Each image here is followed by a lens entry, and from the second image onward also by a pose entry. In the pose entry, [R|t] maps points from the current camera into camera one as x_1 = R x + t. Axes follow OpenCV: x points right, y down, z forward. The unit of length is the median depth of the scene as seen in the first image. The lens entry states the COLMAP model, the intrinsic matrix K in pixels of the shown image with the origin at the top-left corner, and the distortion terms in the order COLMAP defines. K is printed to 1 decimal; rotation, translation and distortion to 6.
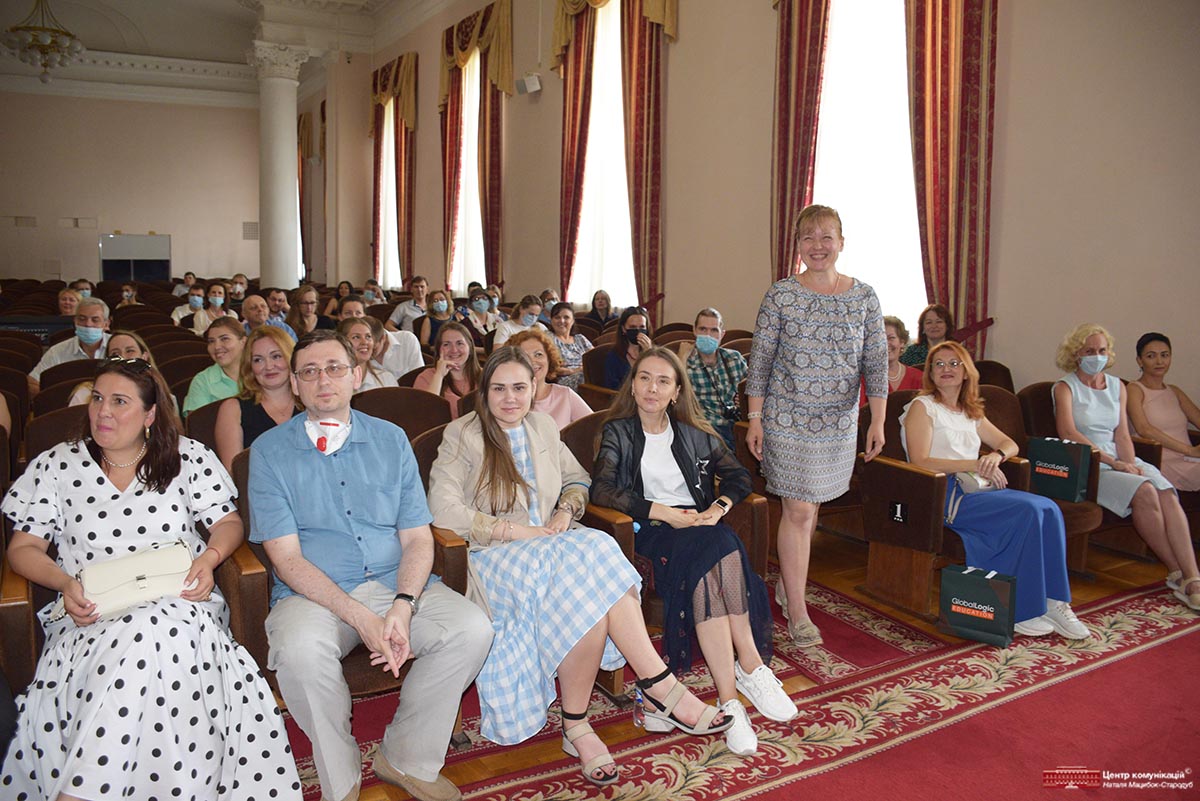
lens RADIAL K [[934.4, 0, 597.5], [0, 934.4, 397.3], [0, 0, 1]] dist [-0.155437, 0.108860]
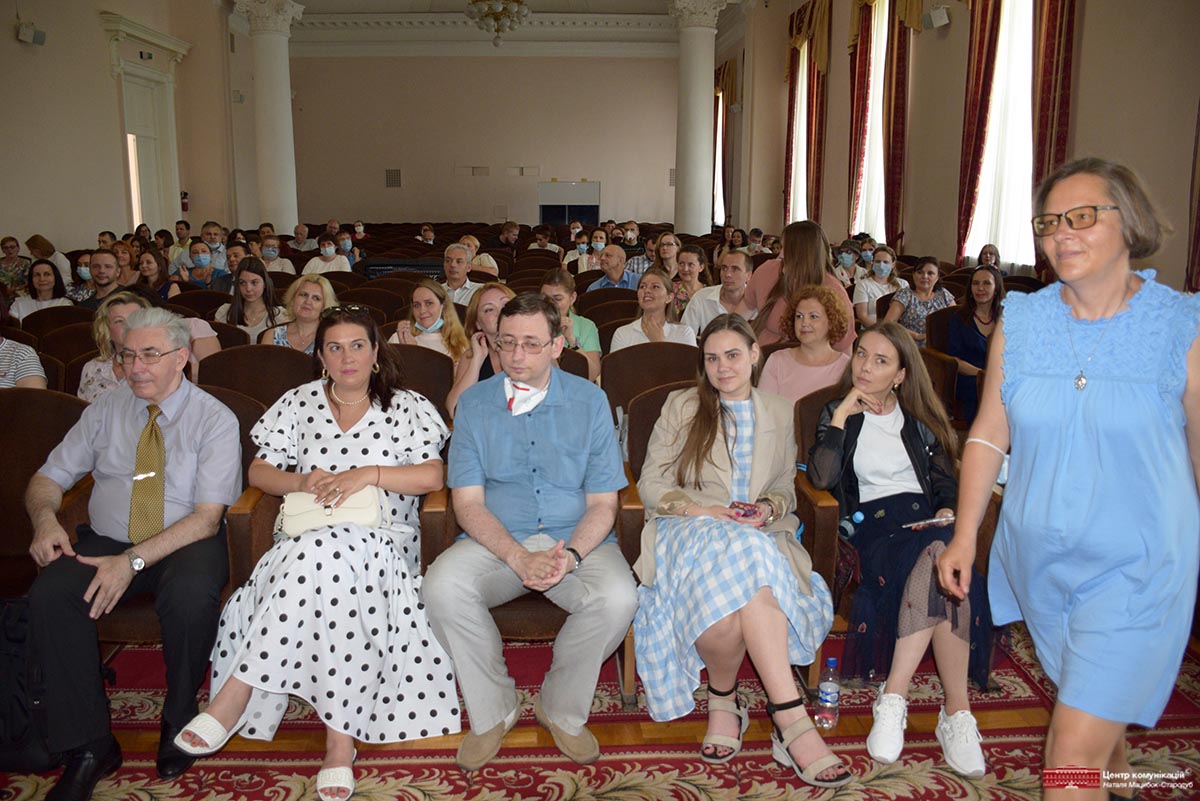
lens RADIAL K [[927.3, 0, 597.5], [0, 927.3, 416.8], [0, 0, 1]] dist [-0.148204, 0.098945]
pose [[0.892909, 0.089182, -0.441316, 0.119154], [-0.053730, 0.994288, 0.092217, -0.013670], [0.447019, -0.058629, 0.892601, 0.052037]]
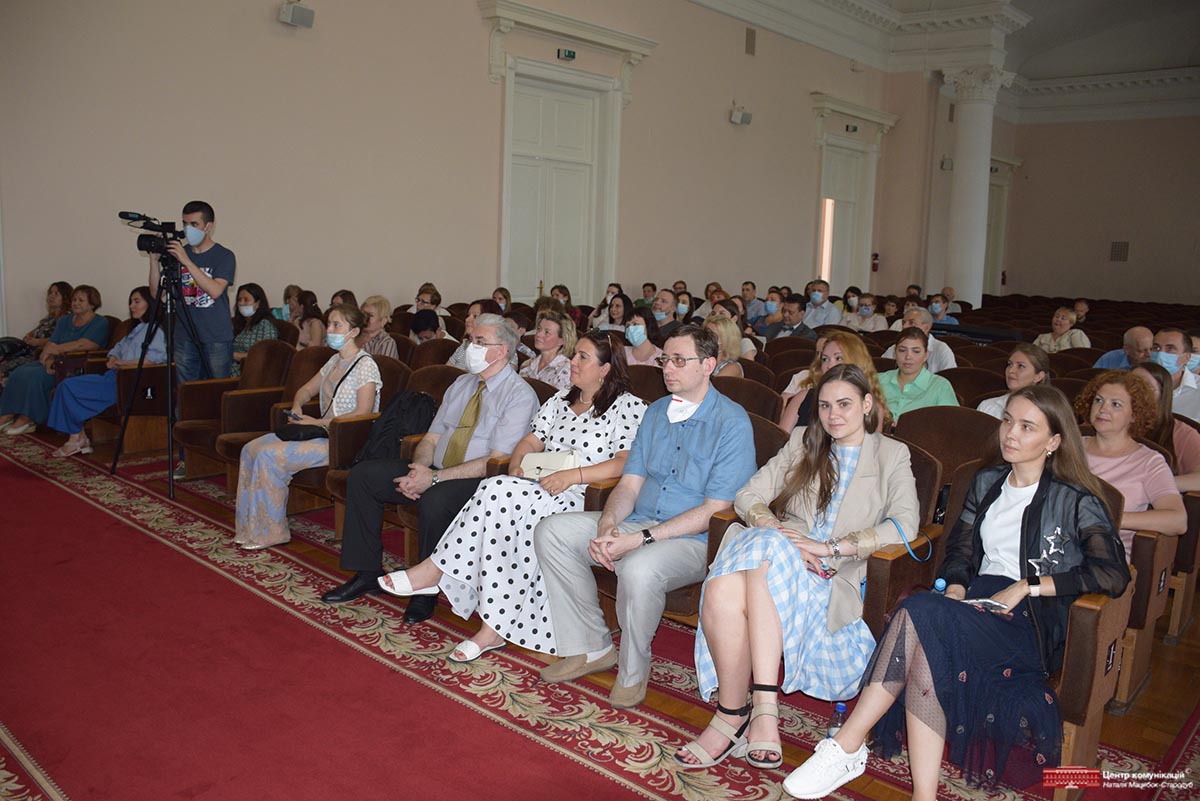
lens RADIAL K [[962.1, 0, 611.5], [0, 962.1, 378.7], [0, 0, 1]] dist [-0.122187, 0.130008]
pose [[0.324760, 0.115864, -0.938673, 0.436760], [-0.169264, 0.983565, 0.062844, -0.028835], [0.930527, 0.138474, 0.339034, 0.219916]]
